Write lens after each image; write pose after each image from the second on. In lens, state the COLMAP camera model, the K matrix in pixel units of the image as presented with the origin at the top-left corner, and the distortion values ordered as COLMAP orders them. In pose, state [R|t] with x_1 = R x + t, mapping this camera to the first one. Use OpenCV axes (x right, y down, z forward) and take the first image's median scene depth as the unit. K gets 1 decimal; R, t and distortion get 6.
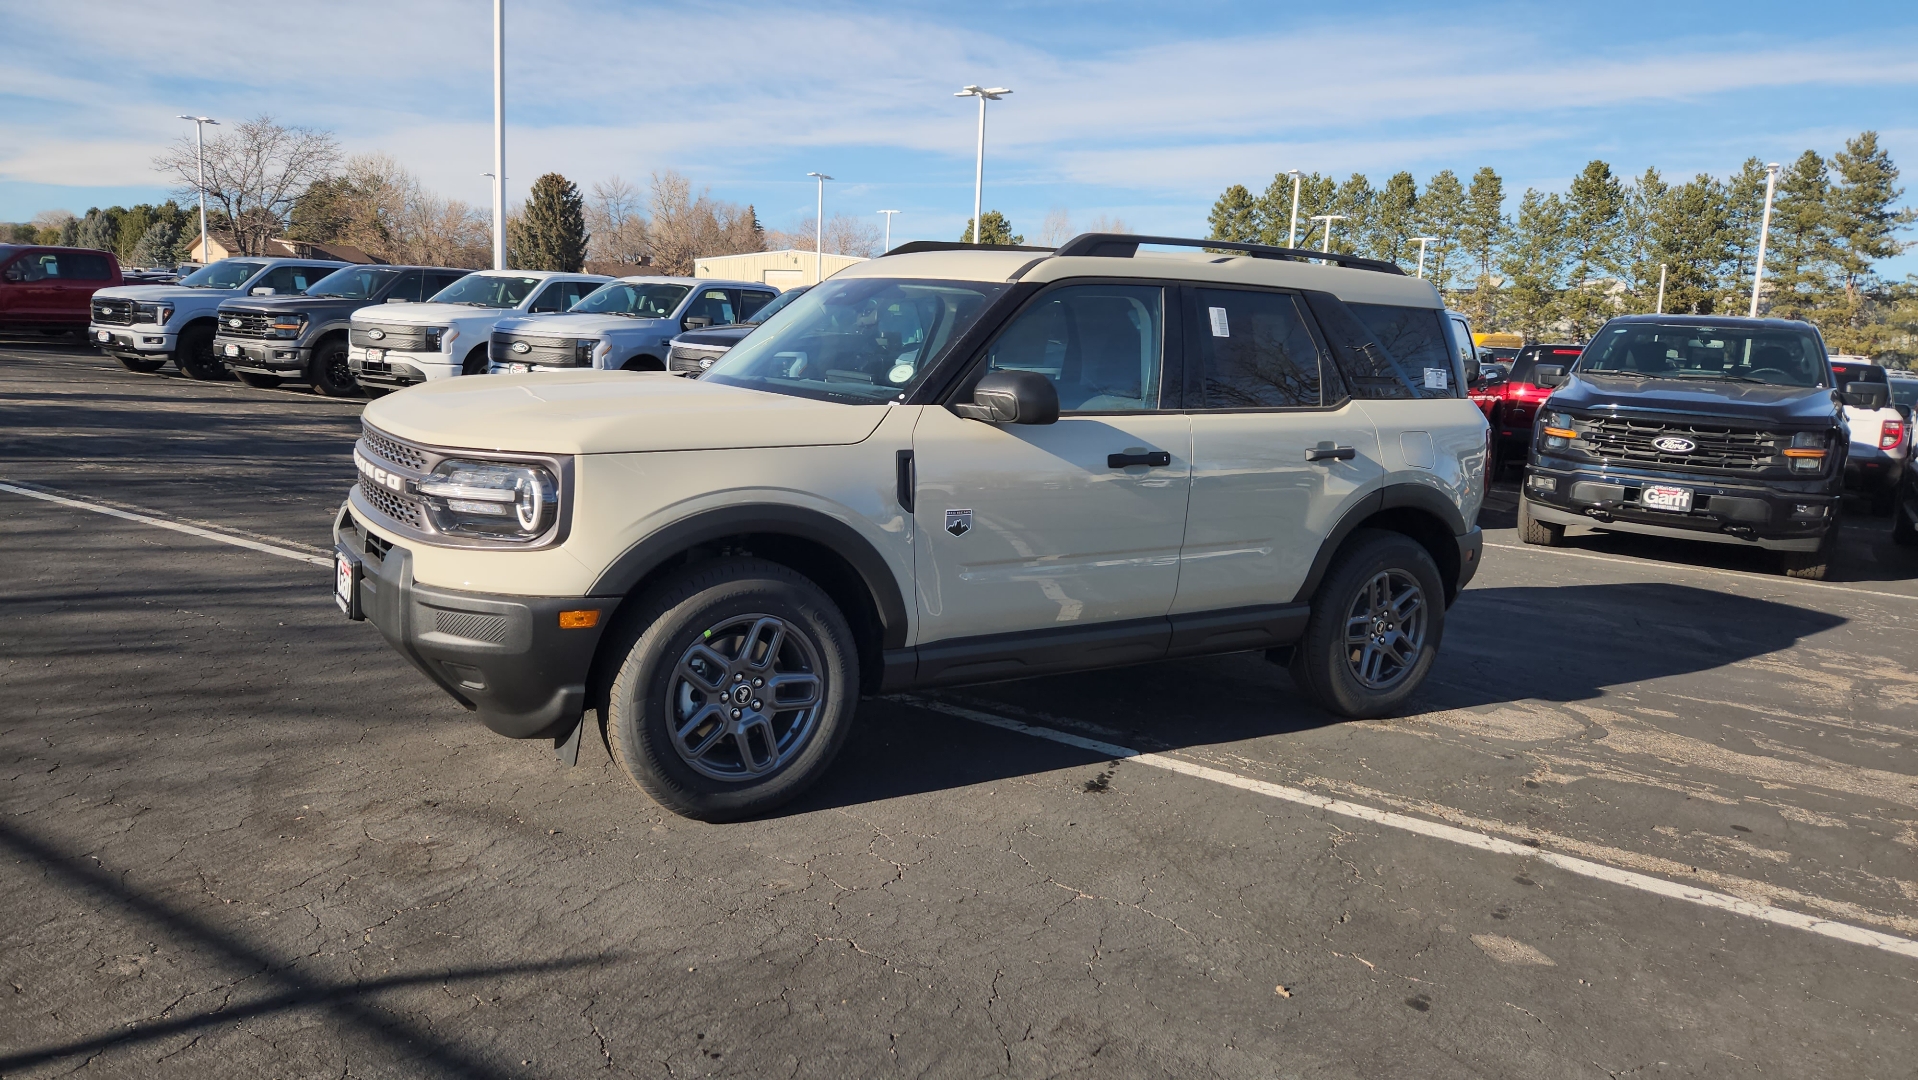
lens RADIAL K [[1285.5, 0, 922.6], [0, 1285.5, 511.2], [0, 0, 1]] dist [0.068587, -0.053347]
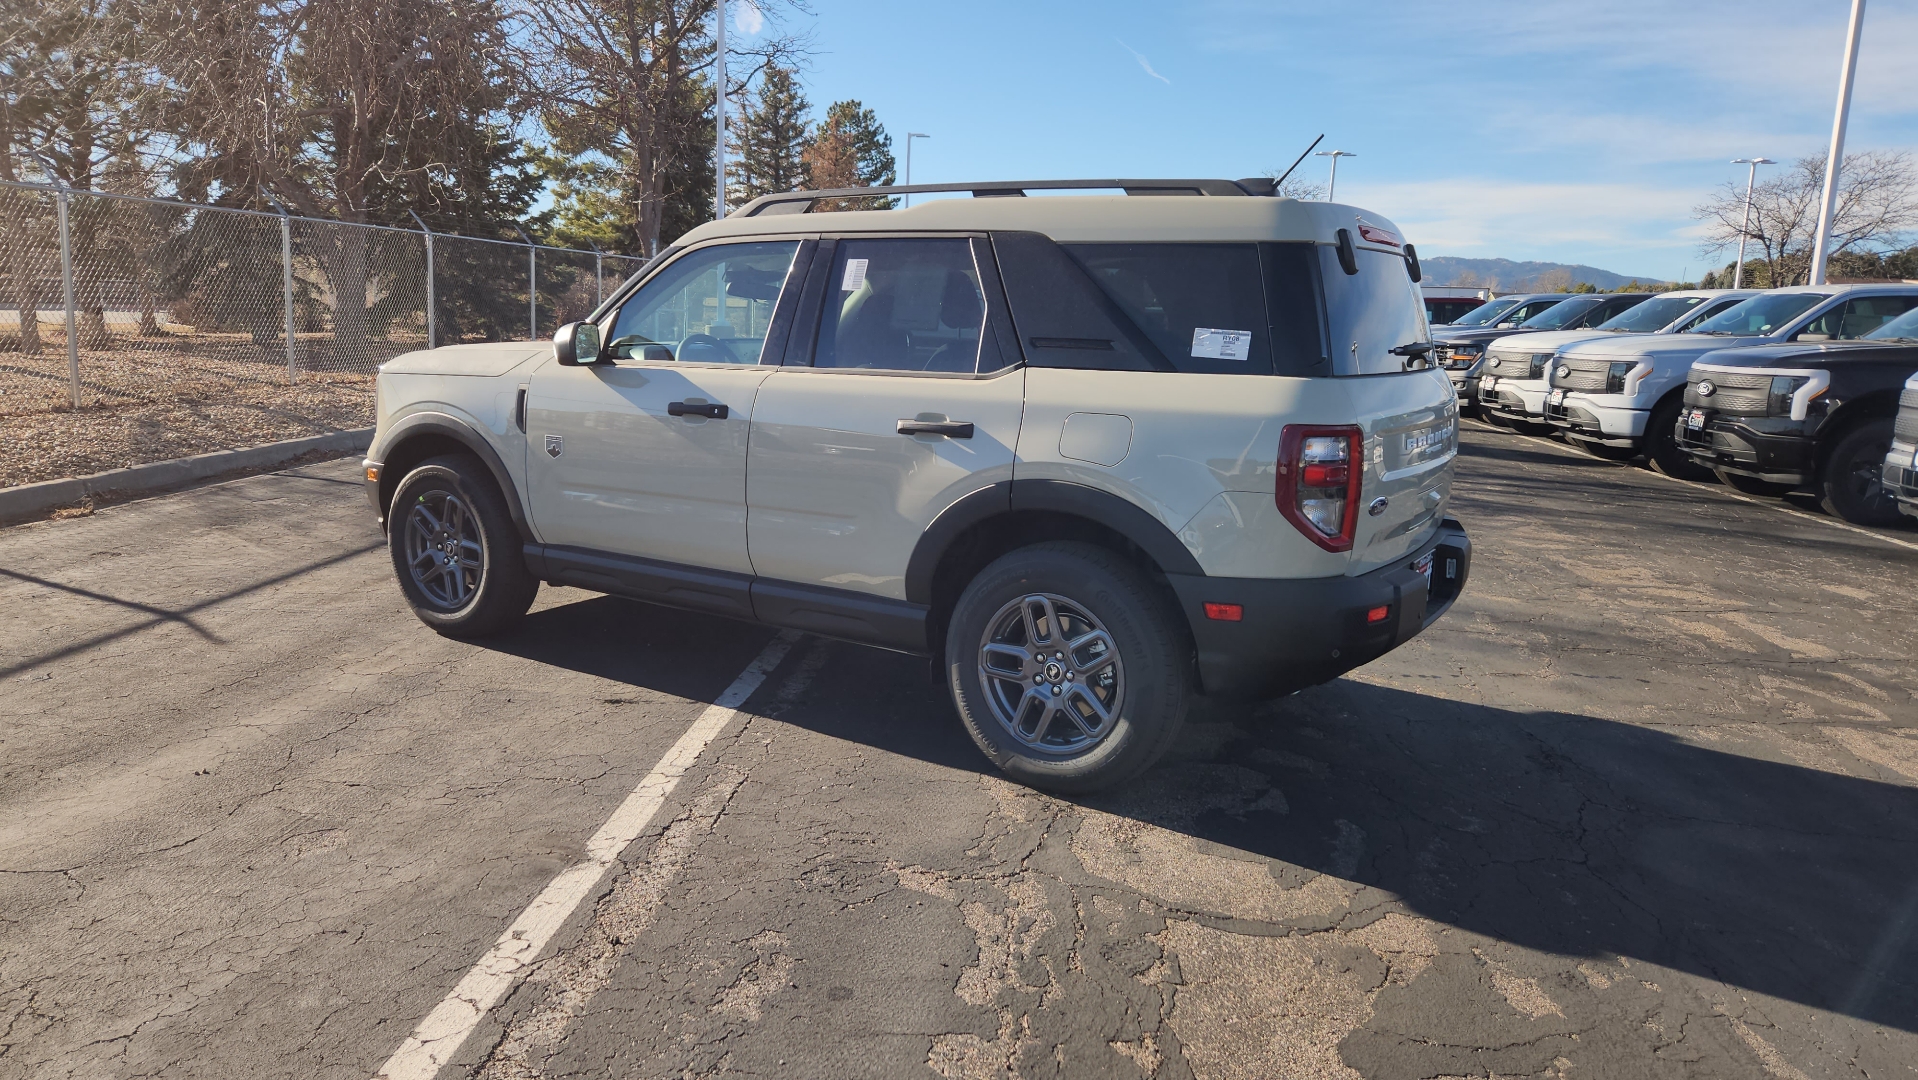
lens RADIAL K [[1273.7, 0, 921.1], [0, 1273.7, 530.3], [0, 0, 1]] dist [0.074871, -0.060035]
pose [[0.426506, 0.114365, -0.897225, 1.043346], [-0.137006, 0.988697, 0.060897, -0.028108], [0.894048, 0.096952, 0.437354, 0.641645]]
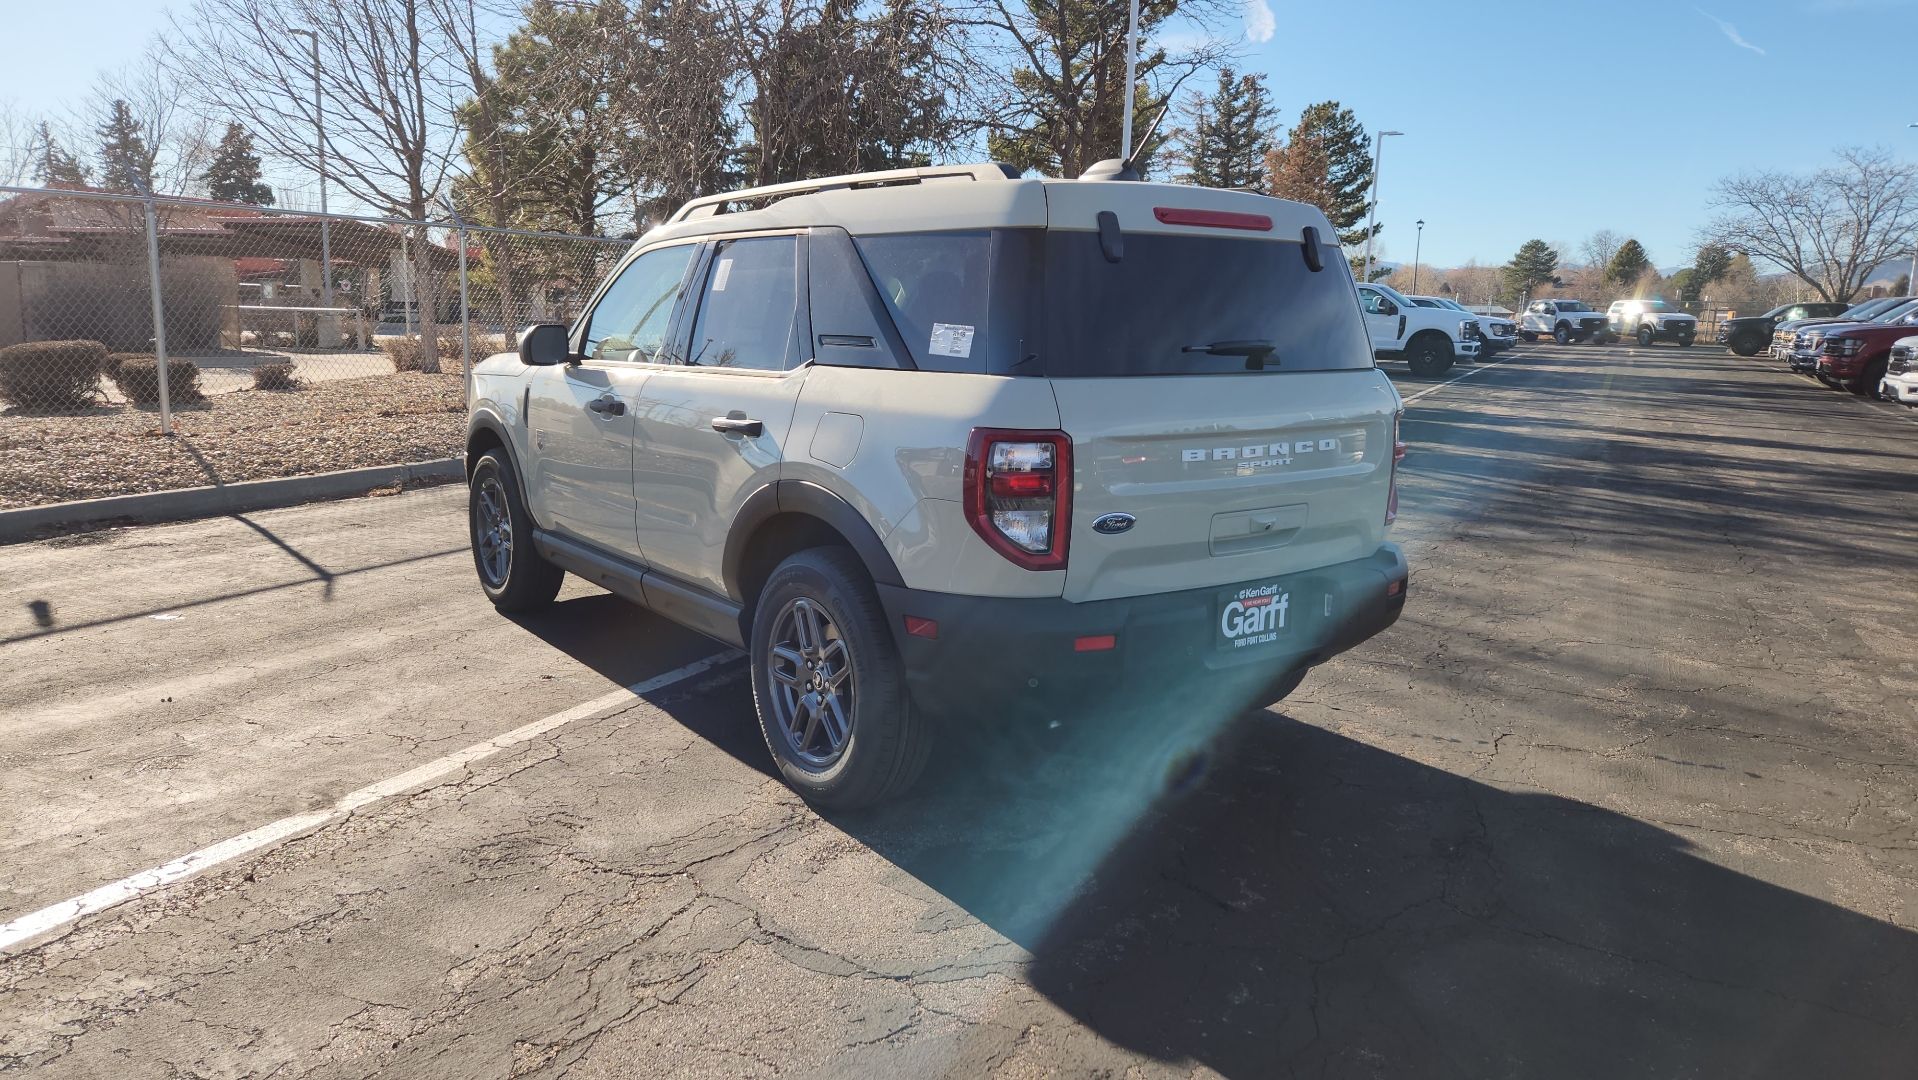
lens RADIAL K [[1275.1, 0, 929.5], [0, 1275.1, 539.4], [0, 0, 1]] dist [0.073230, -0.058370]
pose [[0.073203, 0.123118, -0.989689, 1.130646], [-0.158767, 0.981134, 0.110310, -0.082306], [0.984599, 0.149055, 0.091369, 1.052953]]
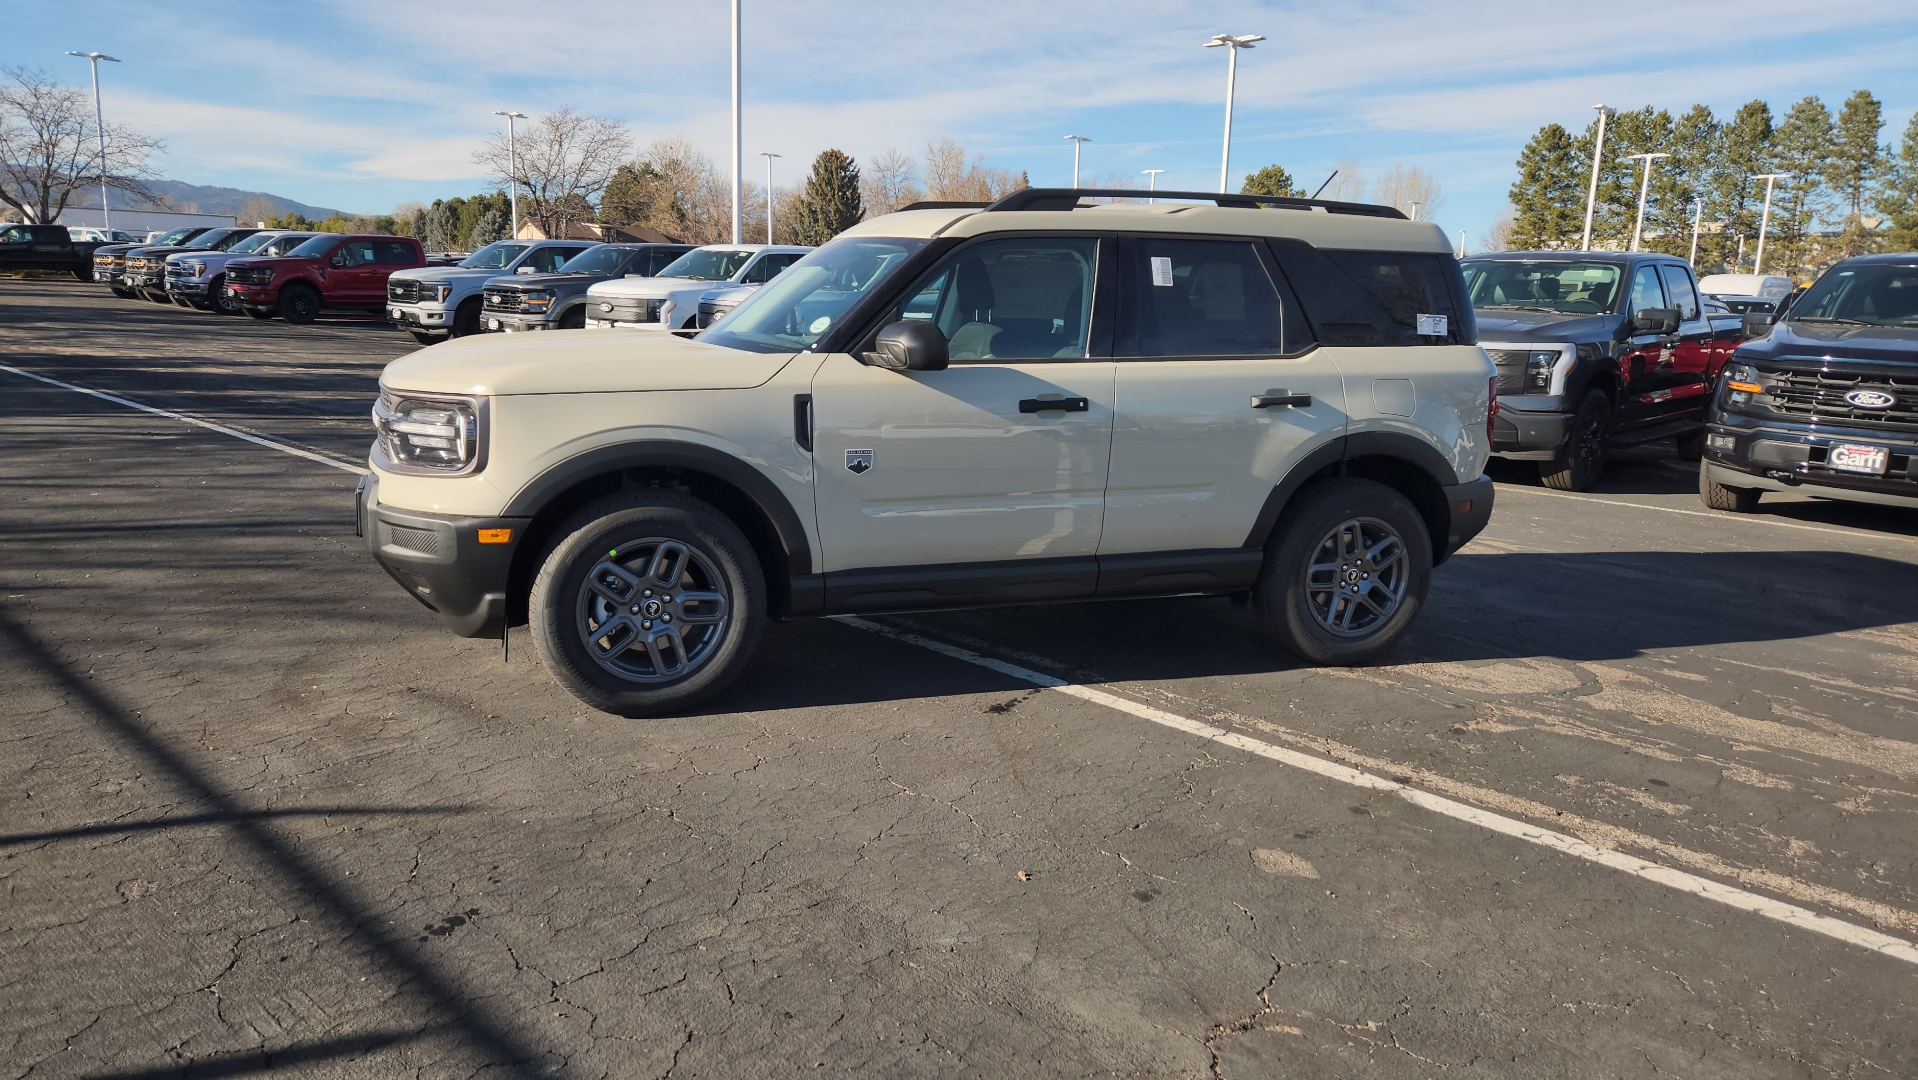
lens RADIAL K [[1282.6, 0, 918.9], [0, 1282.6, 540.3], [0, 0, 1]] dist [0.073026, -0.058188]
pose [[0.976938, 0.020233, -0.212565, 0.254103], [-0.010286, 0.998804, 0.047798, 0.019156], [0.213278, -0.044509, 0.975977, -0.047417]]
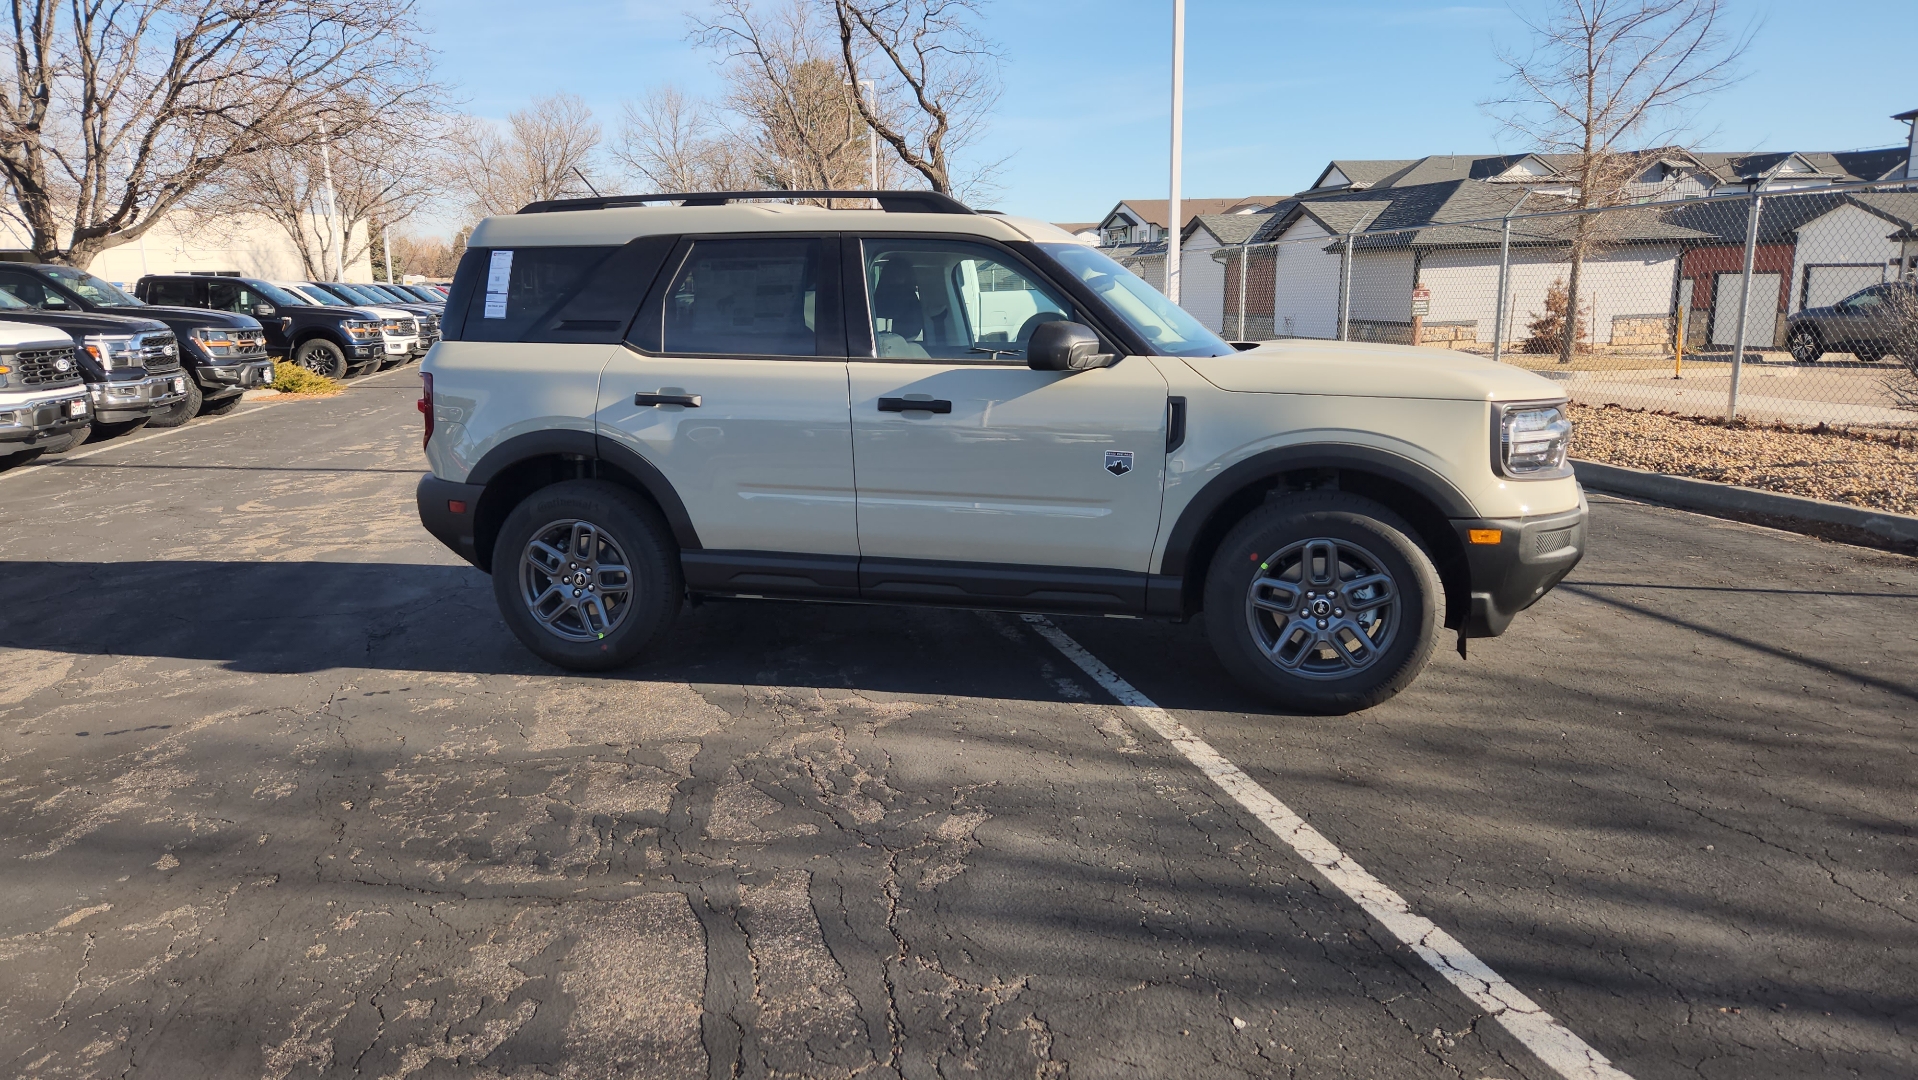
lens RADIAL K [[1272.1, 0, 915.2], [0, 1272.1, 548.3], [0, 0, 1]] dist [0.073453, -0.058374]
pose [[-0.686669, -0.186307, 0.702691, -0.729309], [0.078535, 0.941935, 0.326482, -0.299377], [-0.722715, 0.279371, -0.632166, 1.831246]]
